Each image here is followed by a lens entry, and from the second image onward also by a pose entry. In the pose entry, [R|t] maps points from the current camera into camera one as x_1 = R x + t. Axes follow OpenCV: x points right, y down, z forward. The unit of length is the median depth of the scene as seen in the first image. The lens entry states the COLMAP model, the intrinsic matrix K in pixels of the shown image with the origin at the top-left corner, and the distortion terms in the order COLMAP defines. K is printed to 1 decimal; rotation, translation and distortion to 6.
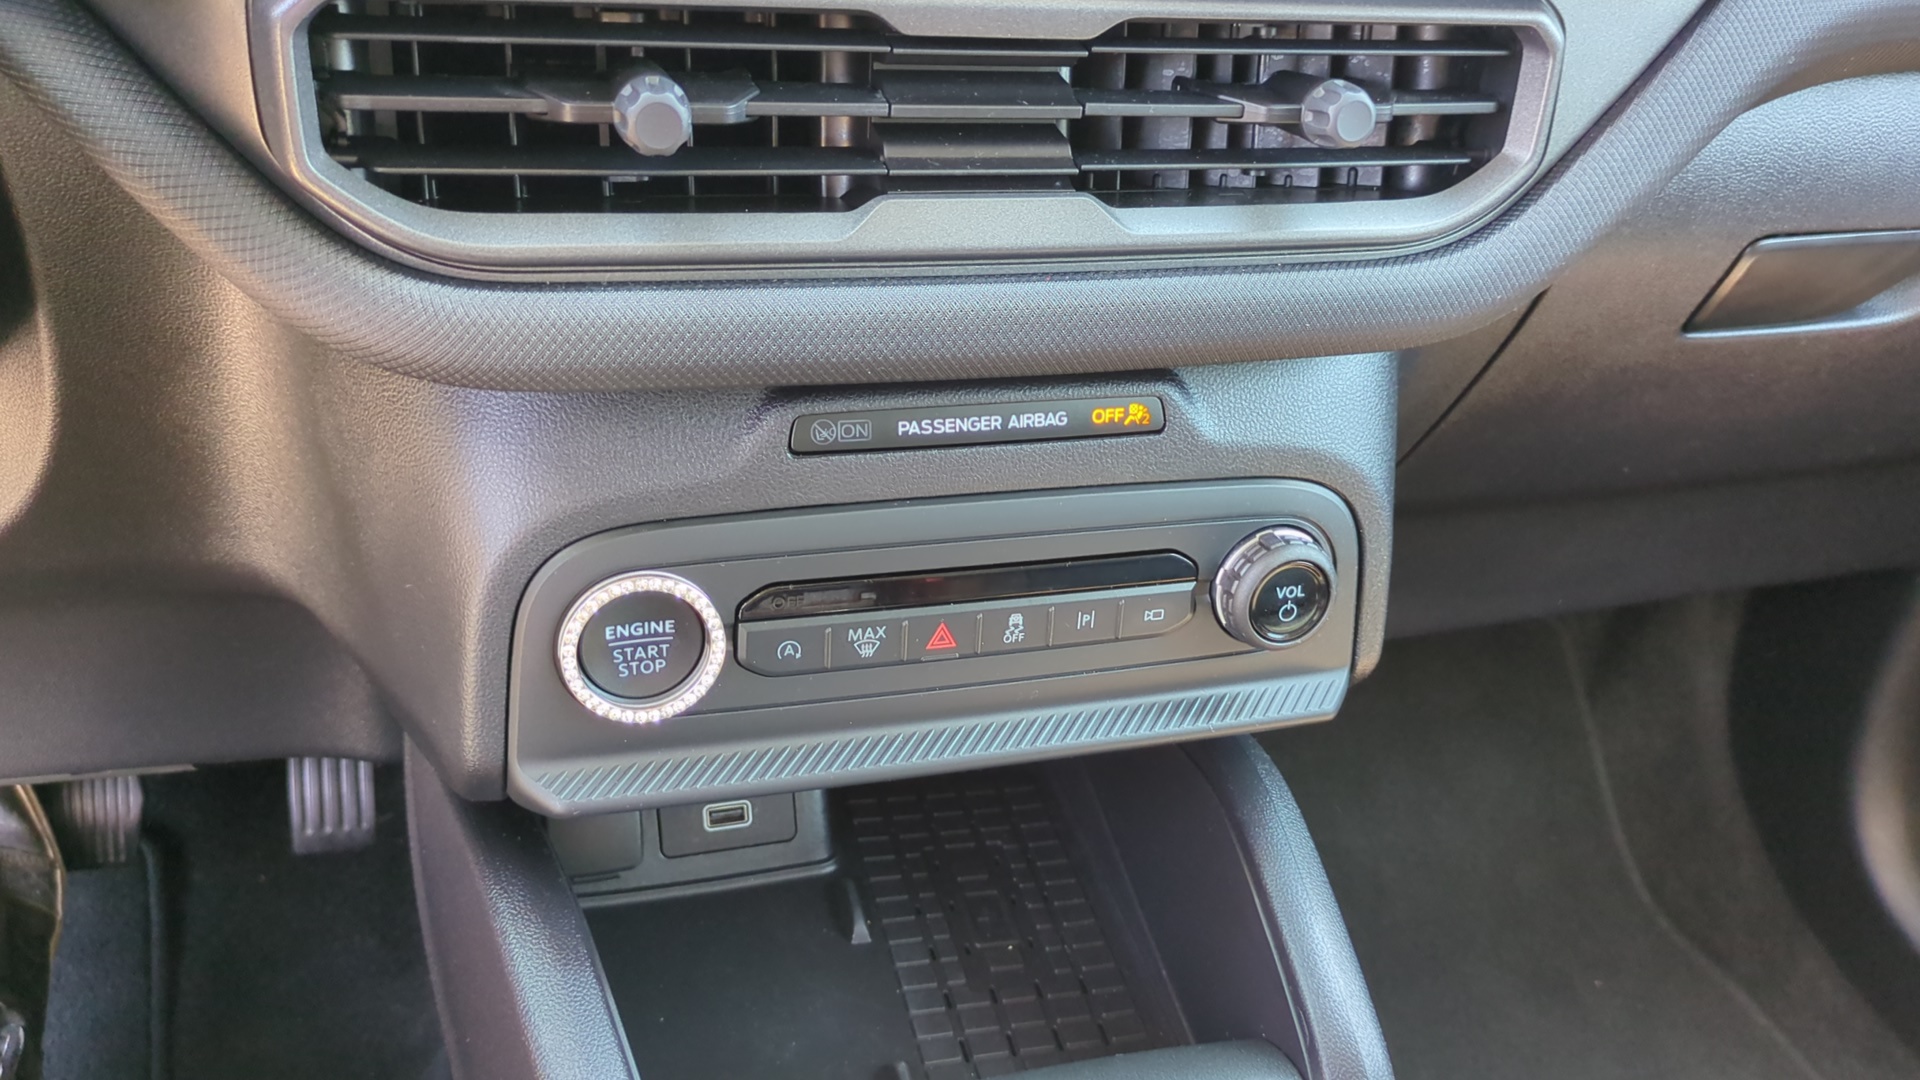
lens RADIAL K [[1640.4, 0, 980.7], [0, 1640.4, 539.7], [0, 0, 1]] dist [0.082567, -0.122640]
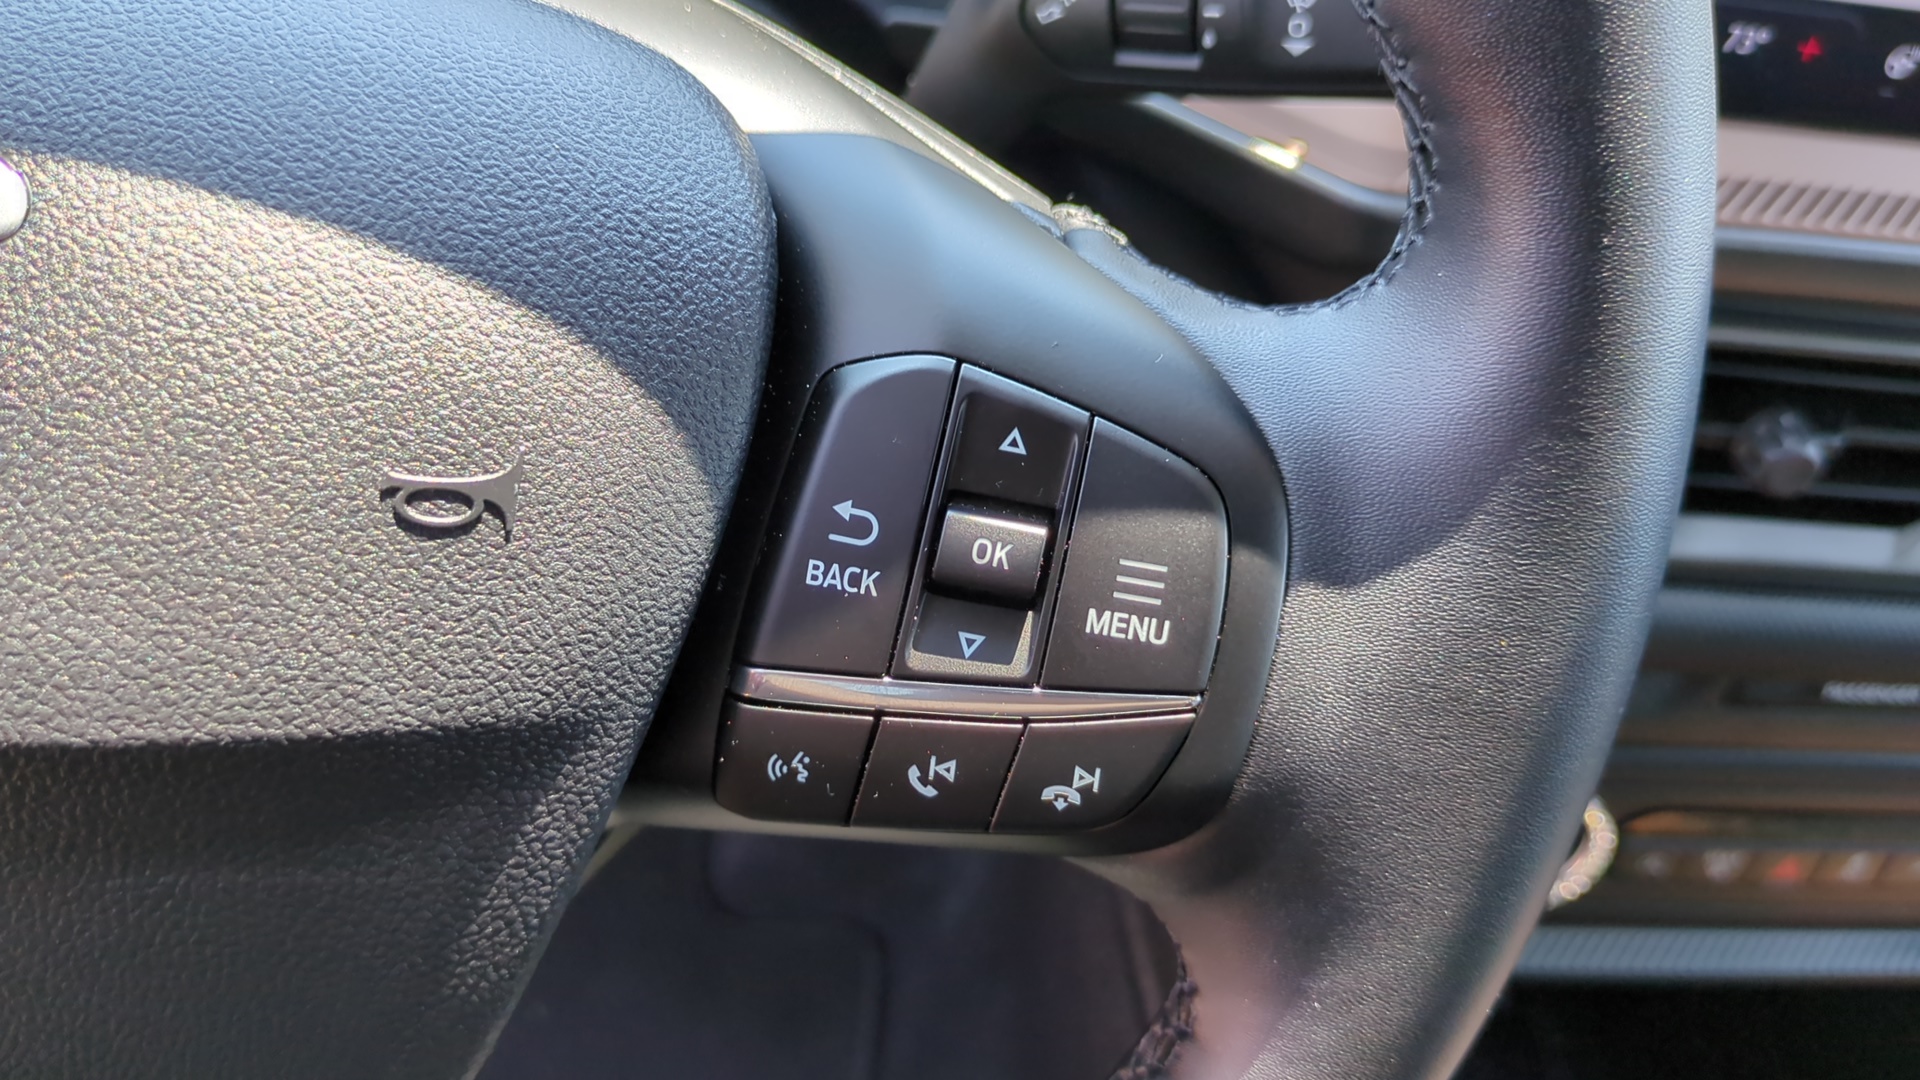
lens RADIAL K [[1648.4, 0, 960.0], [0, 1648.4, 540.0], [0, 0, 1]] dist [0.088532, -0.175556]
pose [[0.974490, 0.185109, -0.126899, -0.451109], [-0.161115, 0.970635, 0.178630, -0.253245], [0.156239, -0.153628, 0.975699, -0.063812]]
